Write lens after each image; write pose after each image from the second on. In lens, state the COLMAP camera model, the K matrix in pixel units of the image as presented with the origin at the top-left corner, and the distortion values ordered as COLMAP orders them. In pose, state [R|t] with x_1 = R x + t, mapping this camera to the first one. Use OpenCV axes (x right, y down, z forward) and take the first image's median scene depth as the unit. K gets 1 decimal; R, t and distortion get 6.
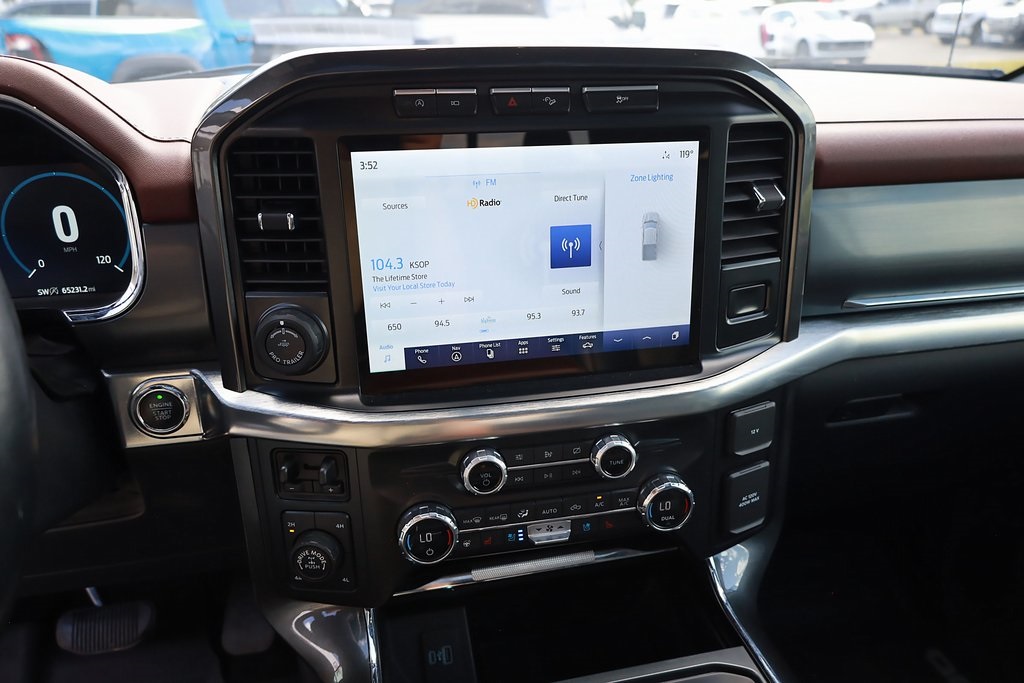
lens RADIAL K [[696.2, 0, 510.2], [0, 696.2, 340.8], [0, 0, 1]] dist [-0.017778, 0.009688]
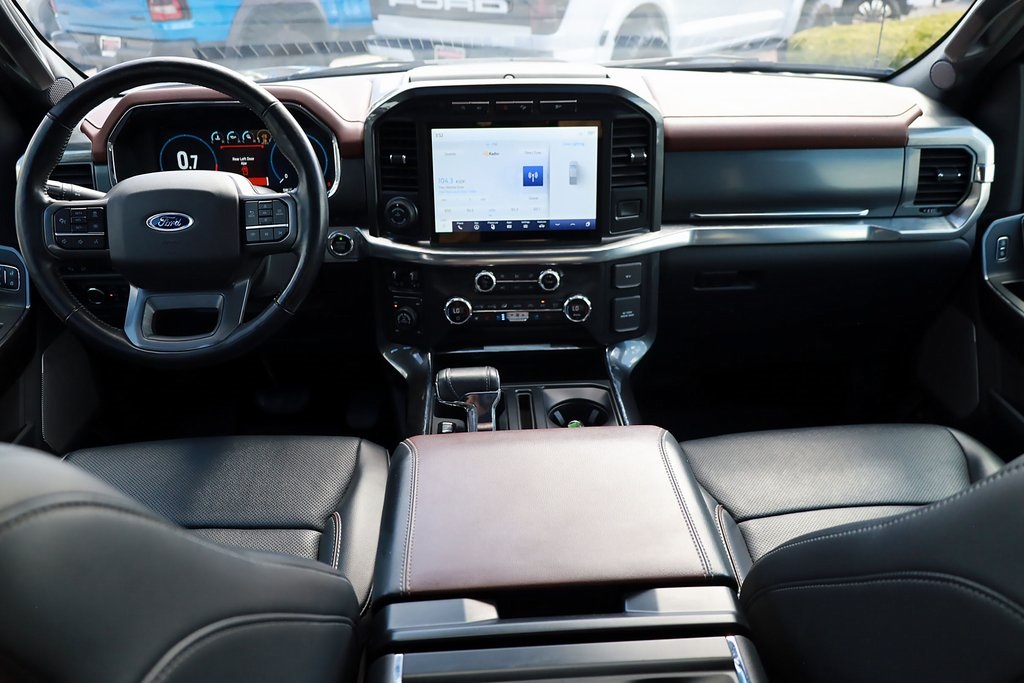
lens RADIAL K [[851.3, 0, 513.5], [0, 851.3, 339.8], [0, 0, 1]] dist [-0.021844, 0.016008]
pose [[0.985226, 0.066100, -0.157987, 0.460846], [-0.062496, 0.997661, 0.027682, 0.284405], [0.159447, -0.017399, 0.987053, -1.518816]]
